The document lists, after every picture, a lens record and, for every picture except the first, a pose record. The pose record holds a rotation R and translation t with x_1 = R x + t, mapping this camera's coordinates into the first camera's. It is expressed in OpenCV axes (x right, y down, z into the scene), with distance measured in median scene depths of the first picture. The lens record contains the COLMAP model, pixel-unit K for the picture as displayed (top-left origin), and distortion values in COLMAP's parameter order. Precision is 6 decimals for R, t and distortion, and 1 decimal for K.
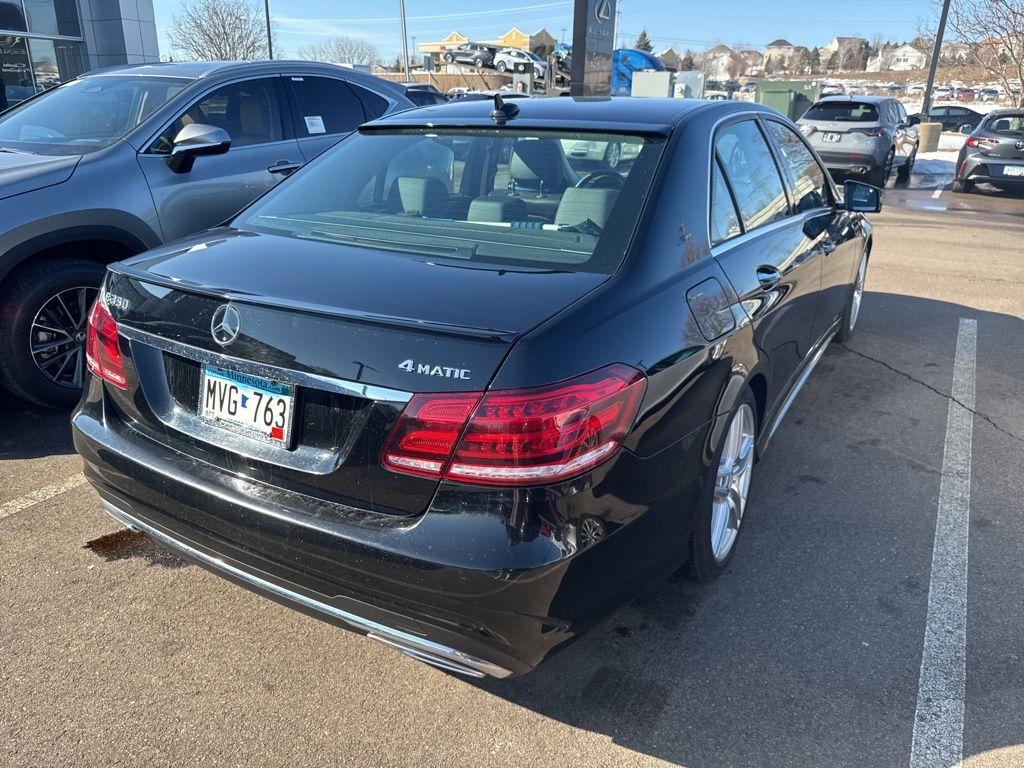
lens RADIAL K [[719.4, 0, 518.8], [0, 719.4, 389.4], [0, 0, 1]] dist [0.026055, -0.028750]
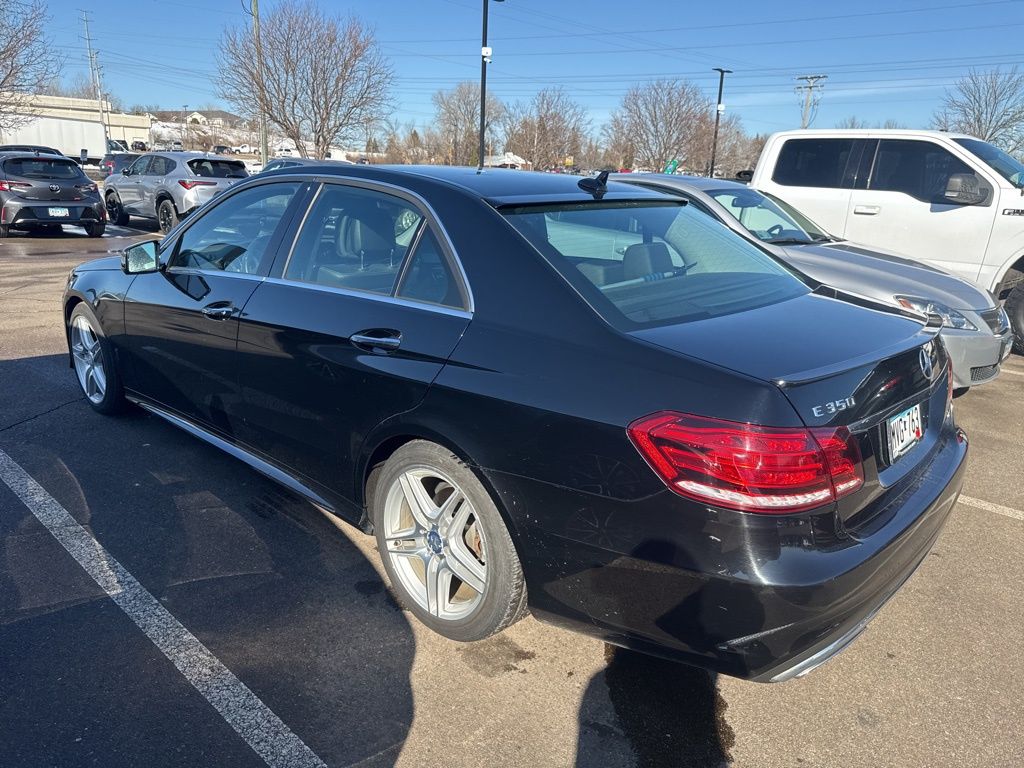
lens RADIAL K [[719.4, 0, 512.8], [0, 719.4, 391.4], [0, 0, 1]] dist [0.026055, -0.028750]
pose [[0.215310, -0.285805, 0.933786, -1.145609], [0.325645, 0.922495, 0.207263, -0.353581], [-0.920650, 0.259457, 0.291693, 0.853291]]
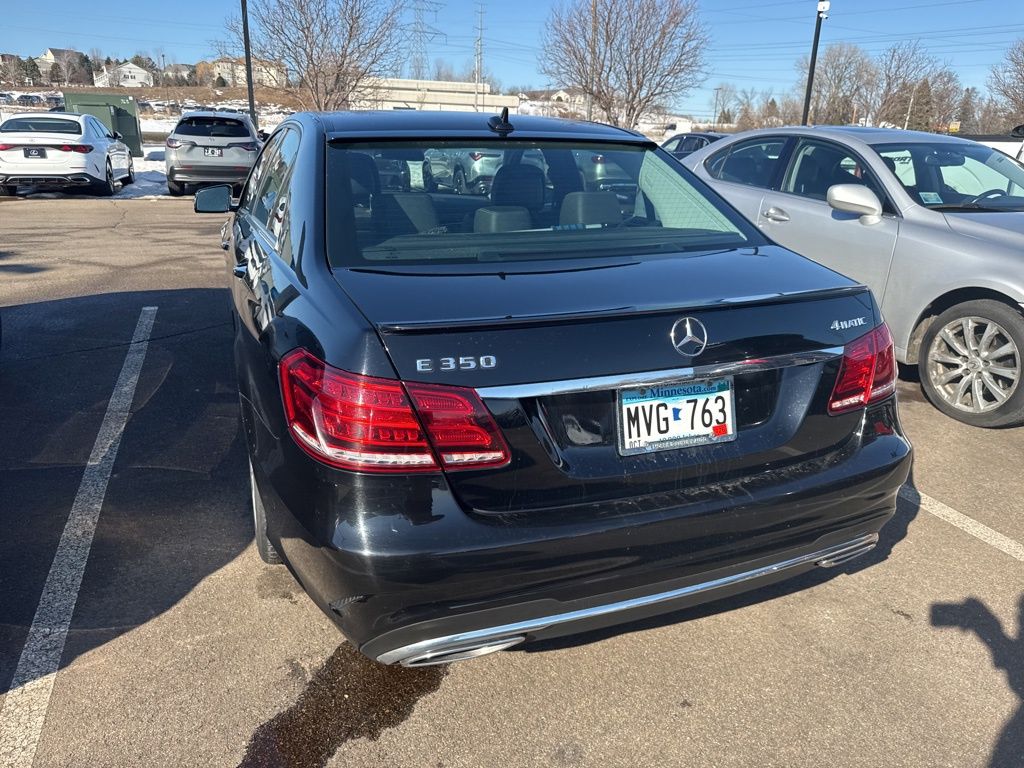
lens RADIAL K [[719.4, 0, 514.9], [0, 719.4, 377.1], [0, 0, 1]] dist [0.026055, -0.028750]
pose [[0.616580, -0.248166, 0.747156, -0.847990], [0.273642, 0.957404, 0.092181, -0.125036], [-0.738206, 0.147617, 0.658225, 0.349984]]
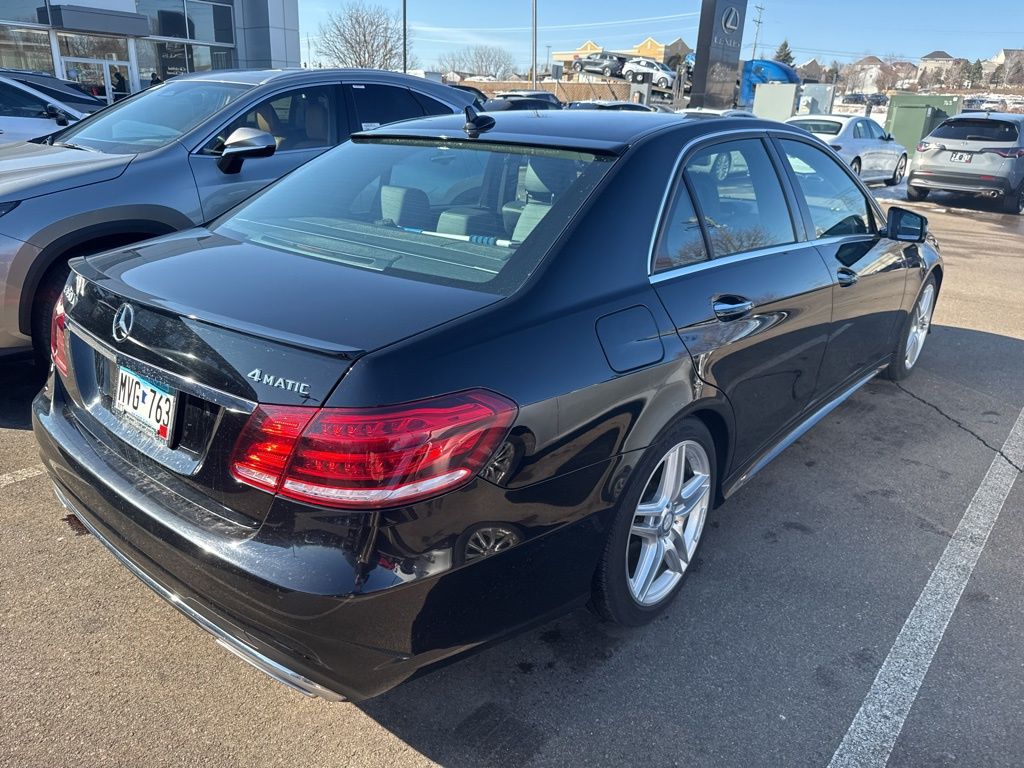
lens RADIAL K [[719.4, 0, 521.2], [0, 719.4, 387.3], [0, 0, 1]] dist [0.026055, -0.028750]
pose [[0.986184, 0.076899, -0.146725, 0.207487], [-0.078756, 0.996870, -0.006880, -0.022681], [0.145736, 0.018340, 0.989153, 0.038890]]
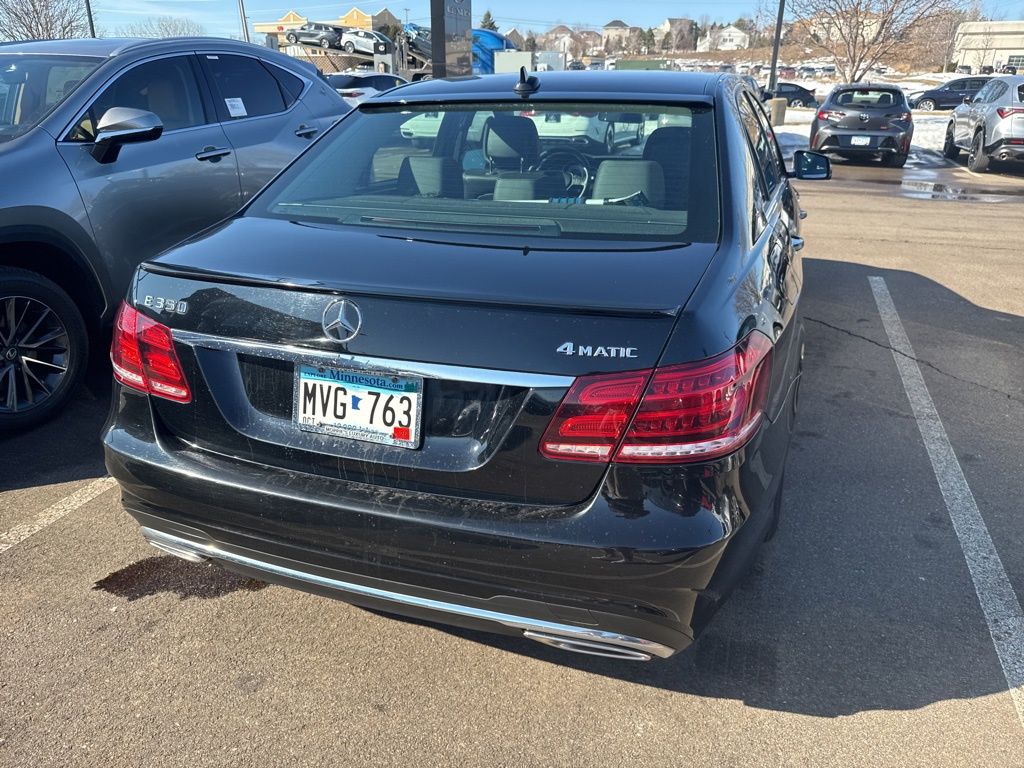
lens RADIAL K [[719.4, 0, 516.5], [0, 719.4, 388.0], [0, 0, 1]] dist [0.026055, -0.028750]
pose [[0.981720, -0.084406, 0.170590, -0.229032], [0.080938, 0.996348, 0.027192, -0.007211], [-0.172263, -0.012887, 0.984967, 0.040439]]
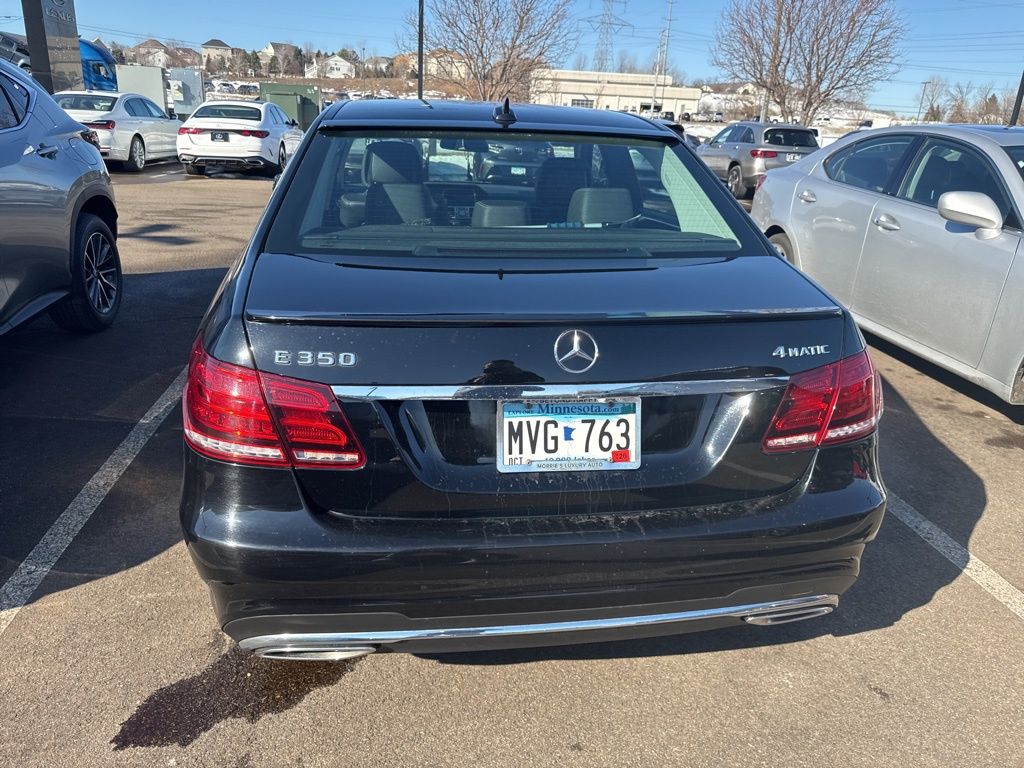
lens RADIAL K [[719.4, 0, 519.3], [0, 719.4, 377.5], [0, 0, 1]] dist [0.026055, -0.028750]
pose [[0.776855, -0.191506, 0.599851, -0.653821], [0.201054, 0.978203, 0.051916, -0.076259], [-0.596719, 0.080271, 0.798426, 0.215641]]
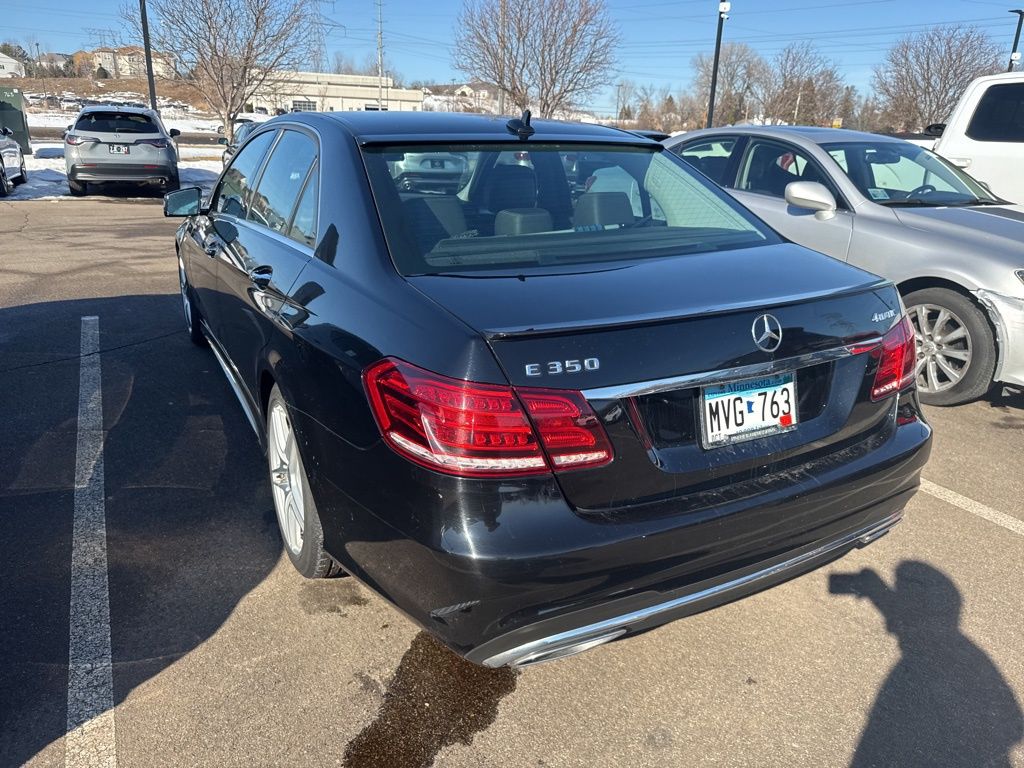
lens RADIAL K [[719.4, 0, 518.3], [0, 719.4, 378.9], [0, 0, 1]] dist [0.026055, -0.028750]
pose [[0.511545, -0.276924, 0.813410, -0.944230], [0.297953, 0.945076, 0.134370, -0.177371], [-0.805944, 0.173622, 0.565959, 0.464663]]
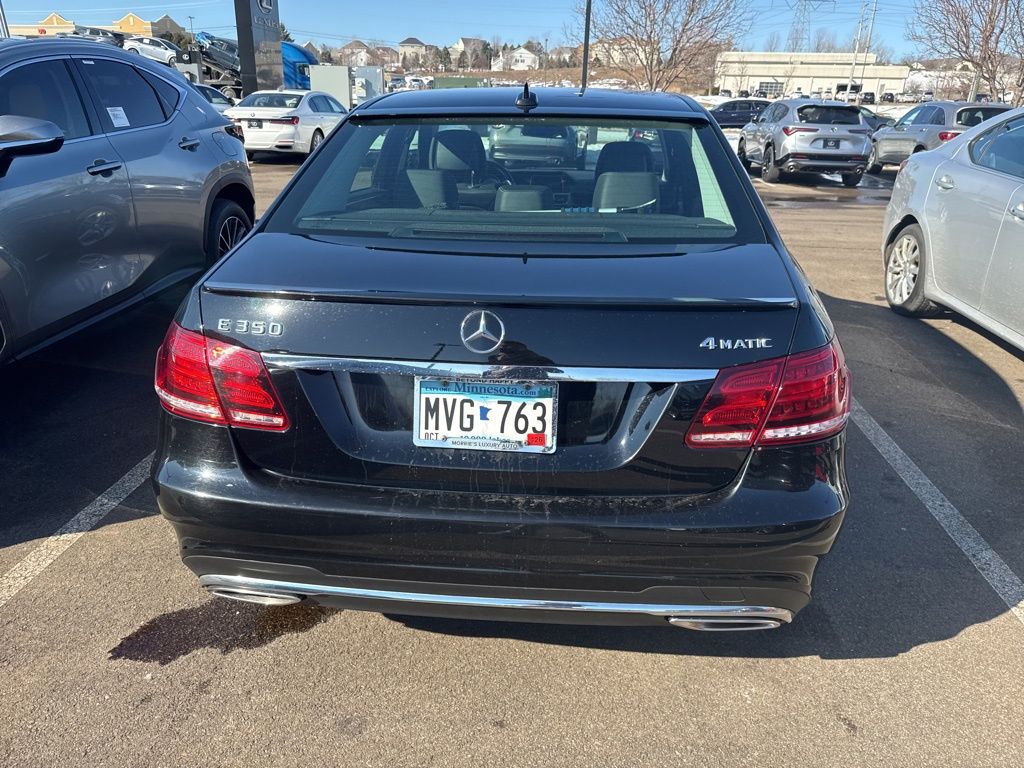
lens RADIAL K [[719.4, 0, 517.4], [0, 719.4, 375.8], [0, 0, 1]] dist [0.026055, -0.028750]
pose [[0.902130, -0.149039, 0.404906, -0.483022], [0.152959, 0.987968, 0.022861, -0.030777], [-0.403441, 0.041310, 0.914073, 0.101554]]
